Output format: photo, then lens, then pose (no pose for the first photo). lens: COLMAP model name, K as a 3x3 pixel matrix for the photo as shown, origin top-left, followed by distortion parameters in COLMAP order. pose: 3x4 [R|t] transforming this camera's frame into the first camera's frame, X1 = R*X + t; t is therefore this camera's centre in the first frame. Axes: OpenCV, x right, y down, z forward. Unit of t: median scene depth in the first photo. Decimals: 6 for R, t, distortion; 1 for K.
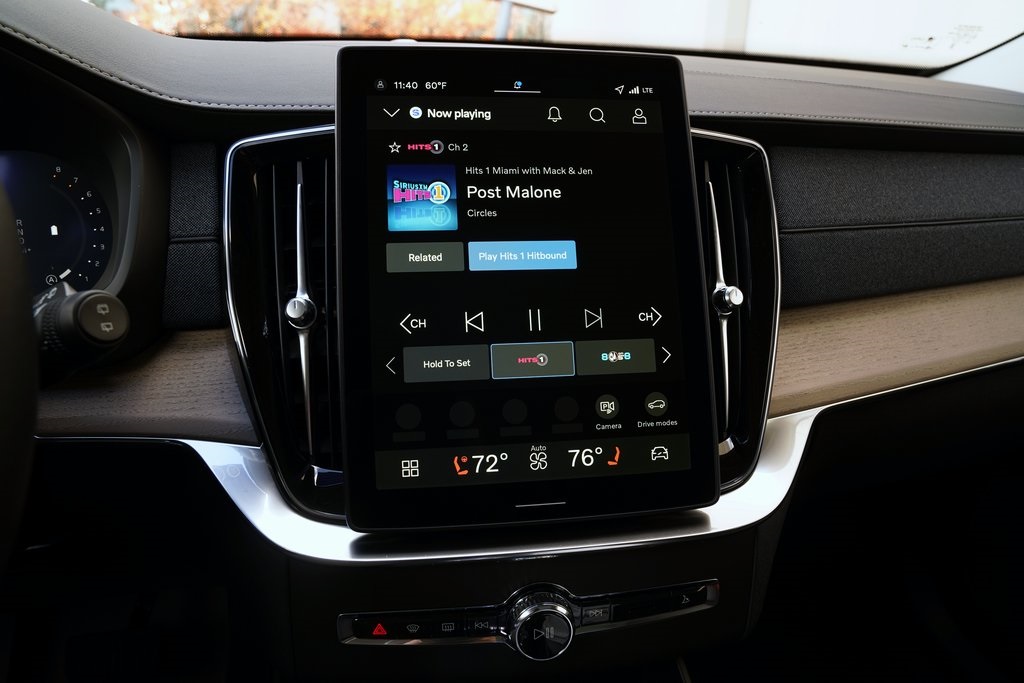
lens RADIAL K [[710.1, 0, 512.0], [0, 710.1, 341.5], [0, 0, 1]] dist [-0.129467, 0.091269]
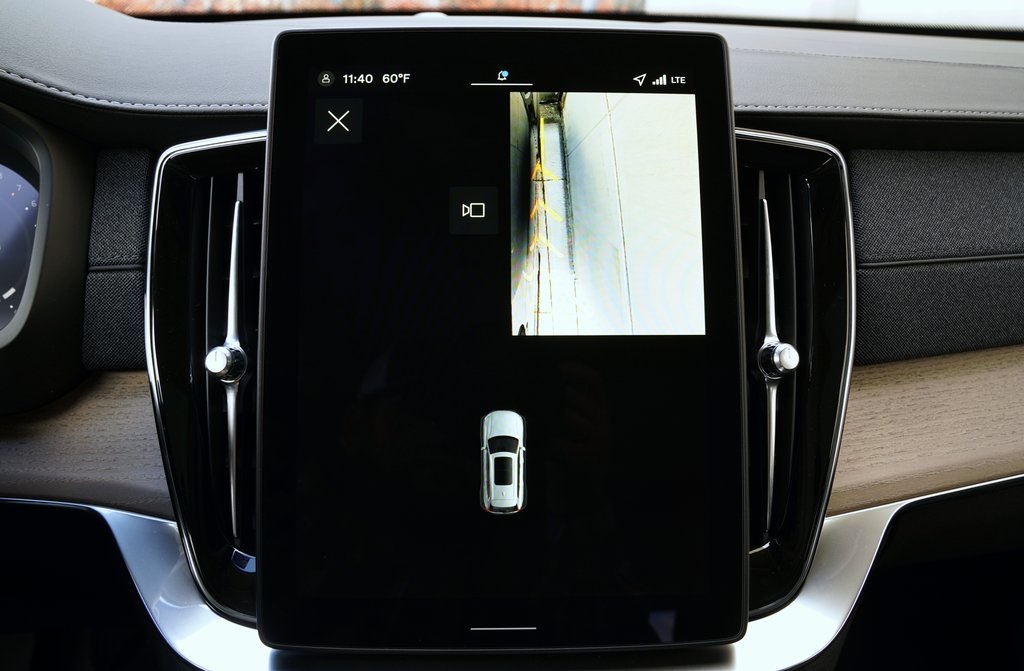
lens RADIAL K [[712.2, 0, 515.6], [0, 712.2, 333.4], [0, 0, 1]] dist [-0.124604, 0.086510]
pose [[0.991182, 0.034927, -0.127821, 0.132997], [-0.031628, 0.999114, 0.027748, -0.108134], [0.128677, -0.023460, 0.991409, 0.236367]]
